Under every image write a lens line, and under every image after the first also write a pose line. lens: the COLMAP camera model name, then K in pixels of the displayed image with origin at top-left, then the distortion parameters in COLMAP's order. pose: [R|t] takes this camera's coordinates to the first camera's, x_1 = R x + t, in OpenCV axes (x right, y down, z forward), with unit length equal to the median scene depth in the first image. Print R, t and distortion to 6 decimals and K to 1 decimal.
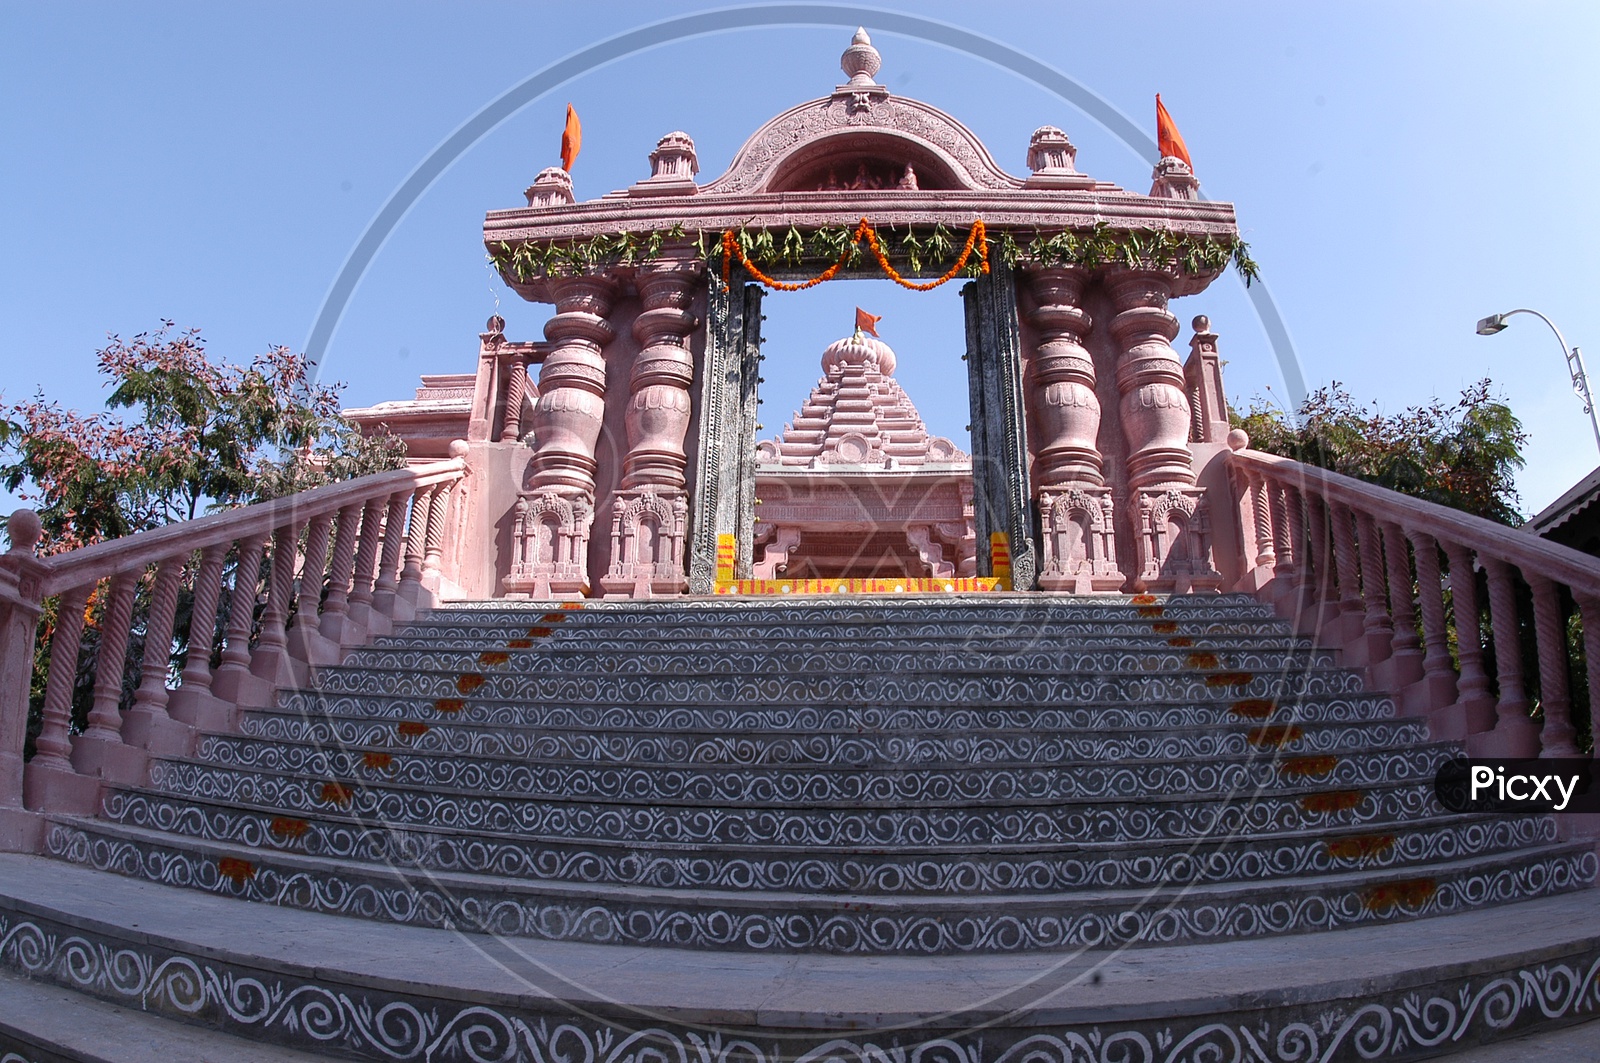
lens RADIAL K [[1071.8, 0, 800.0], [0, 1071.8, 531.5], [0, 0, 1]] dist [-0.333949, 0.109272]
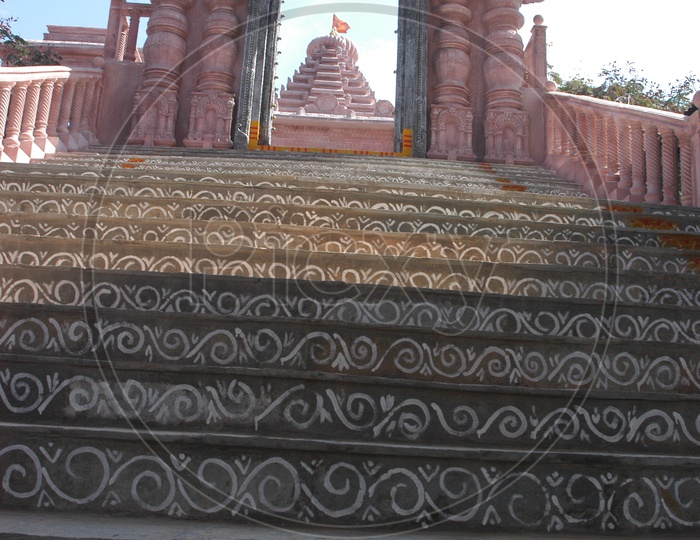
lens RADIAL K [[830.3, 0, 351.2], [0, 830.3, 259.6], [0, 0, 1]] dist [-0.133047, 0.025608]
pose [[0.994281, 0.053082, 0.092667, -0.025161], [-0.059945, 0.995534, 0.072925, 0.123979], [-0.088382, -0.078063, 0.993023, -0.400045]]
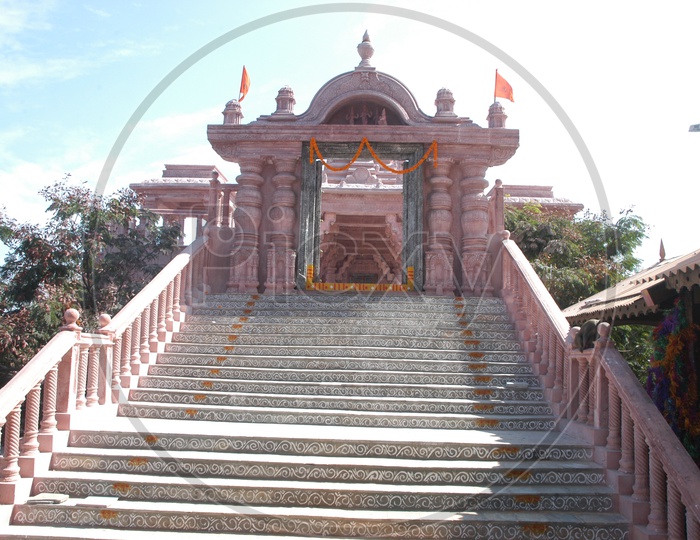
lens RADIAL K [[639.1, 0, 350.0], [0, 639.1, 270.0], [0, 0, 1]] dist [-0.176021, 0.181456]
pose [[0.999525, 0.011627, 0.028548, -0.013026], [-0.016652, 0.983038, 0.182645, -0.286399], [-0.025941, -0.183034, 0.982764, -0.602219]]
